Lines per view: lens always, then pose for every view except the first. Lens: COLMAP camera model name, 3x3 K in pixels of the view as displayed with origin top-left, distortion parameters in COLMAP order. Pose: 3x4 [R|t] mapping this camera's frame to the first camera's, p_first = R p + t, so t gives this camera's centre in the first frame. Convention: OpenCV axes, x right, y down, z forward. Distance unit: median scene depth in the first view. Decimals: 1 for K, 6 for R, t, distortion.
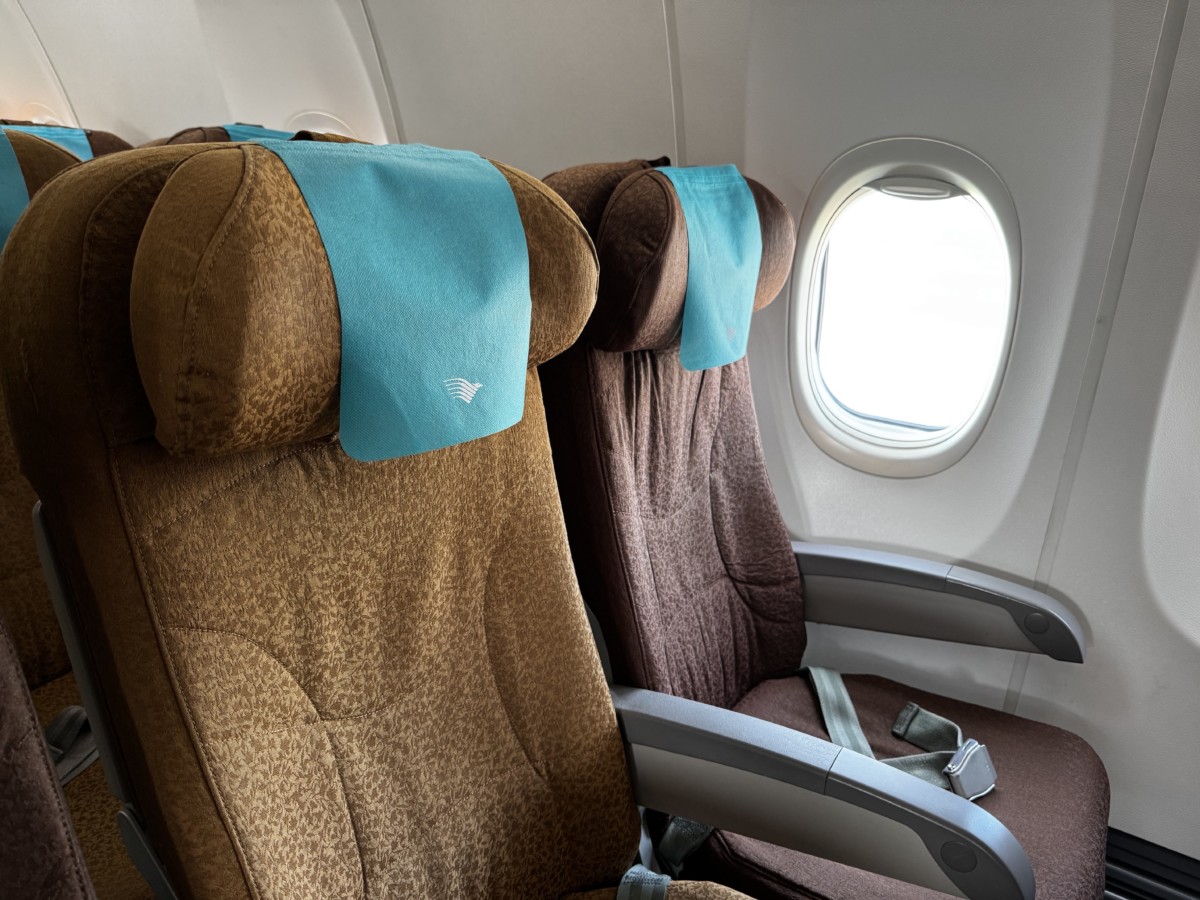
lens RADIAL K [[847.2, 0, 600.0], [0, 847.2, 450.0], [0, 0, 1]] dist [0.003653, 0.000391]
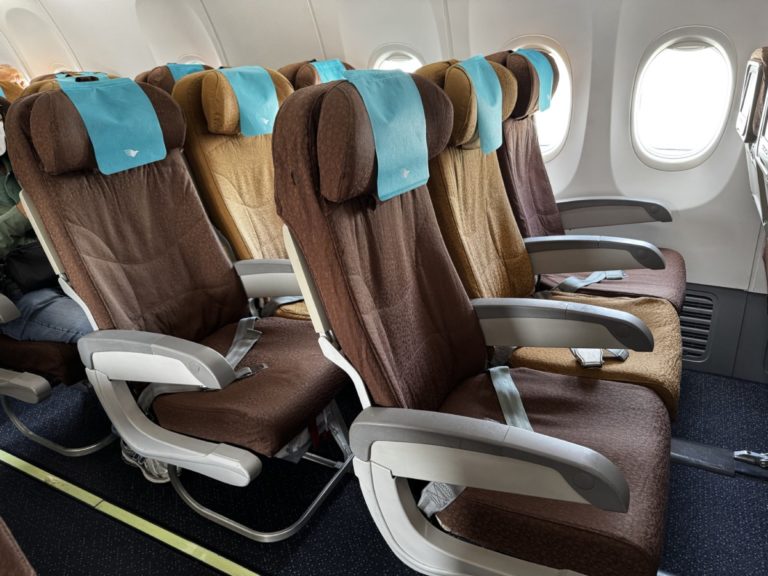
lens RADIAL K [[542.2, 0, 384.0], [0, 542.2, 288.0], [0, 0, 1]] dist [0.003653, 0.000391]
pose [[0.988433, -0.146516, 0.039158, 0.212970], [0.142892, 0.986231, 0.083248, 0.633752], [-0.050816, -0.076690, 0.995759, -1.898529]]
